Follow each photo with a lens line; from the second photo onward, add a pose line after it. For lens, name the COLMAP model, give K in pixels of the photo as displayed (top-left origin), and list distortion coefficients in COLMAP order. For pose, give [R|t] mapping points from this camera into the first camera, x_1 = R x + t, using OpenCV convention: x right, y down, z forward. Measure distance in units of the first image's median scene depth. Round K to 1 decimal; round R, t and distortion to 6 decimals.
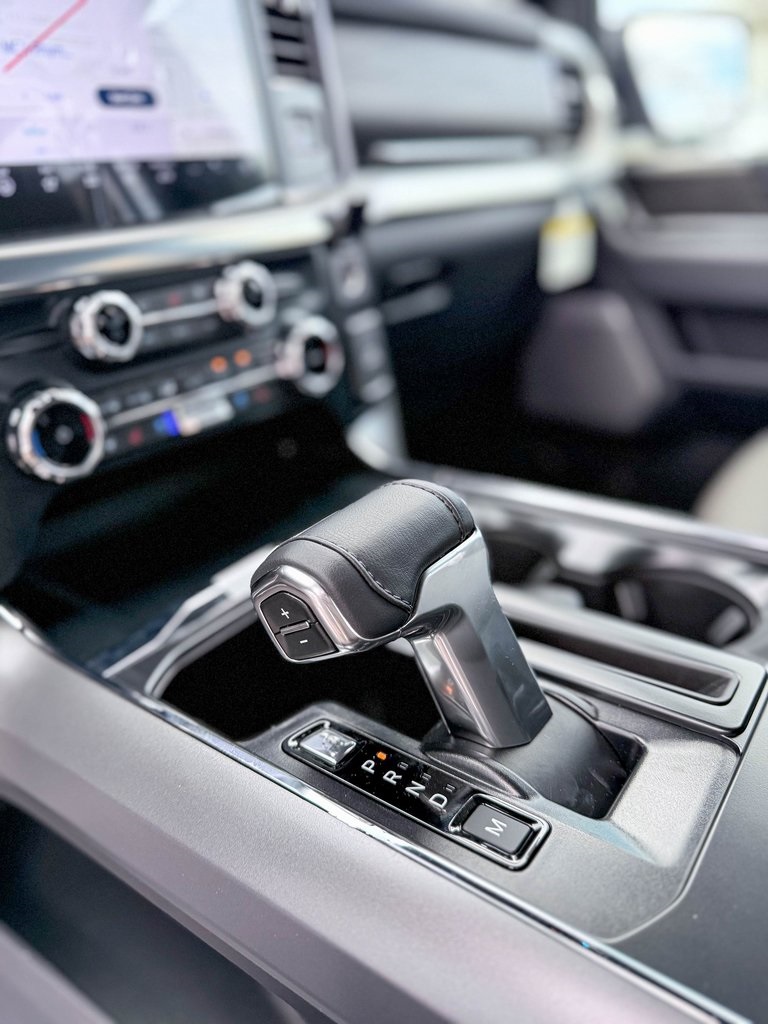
lens RADIAL K [[753.6, 0, 384.0], [0, 753.6, 512.0], [0, 0, 1]] dist [-0.011047, -0.006472]
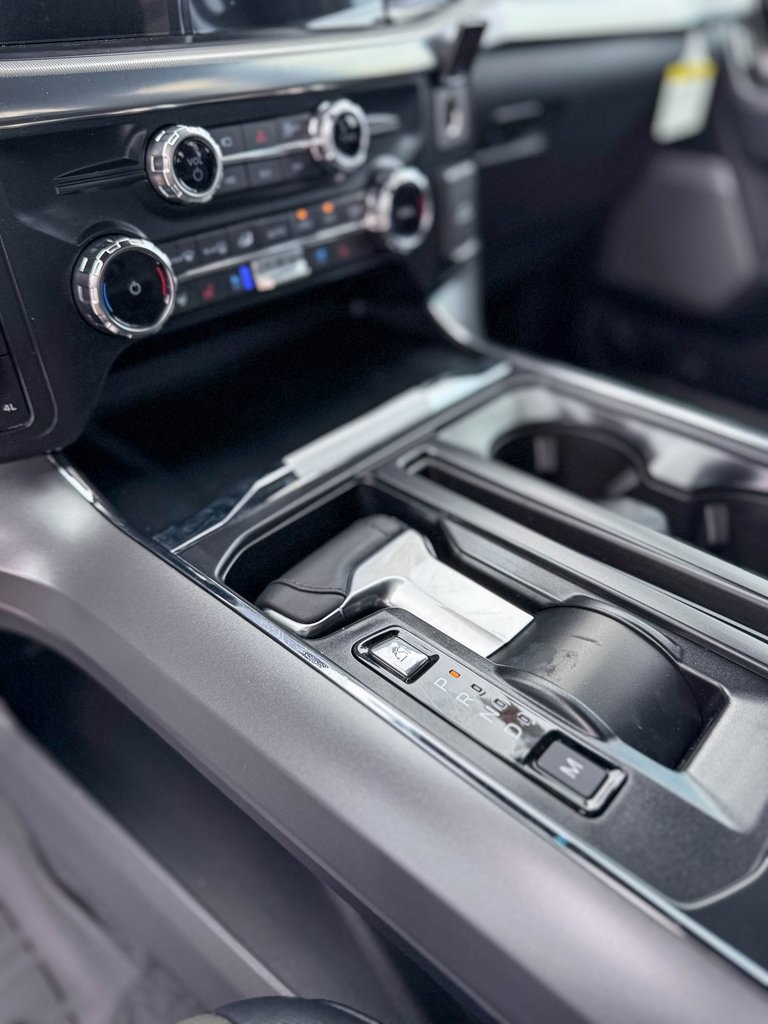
lens RADIAL K [[753.6, 0, 384.0], [0, 753.6, 512.0], [0, 0, 1]] dist [-0.011047, -0.006472]
pose [[0.993688, 0.109074, -0.026226, -0.065312], [-0.101310, 0.972914, 0.207784, -0.051545], [0.048179, -0.203815, 0.977823, 0.064375]]
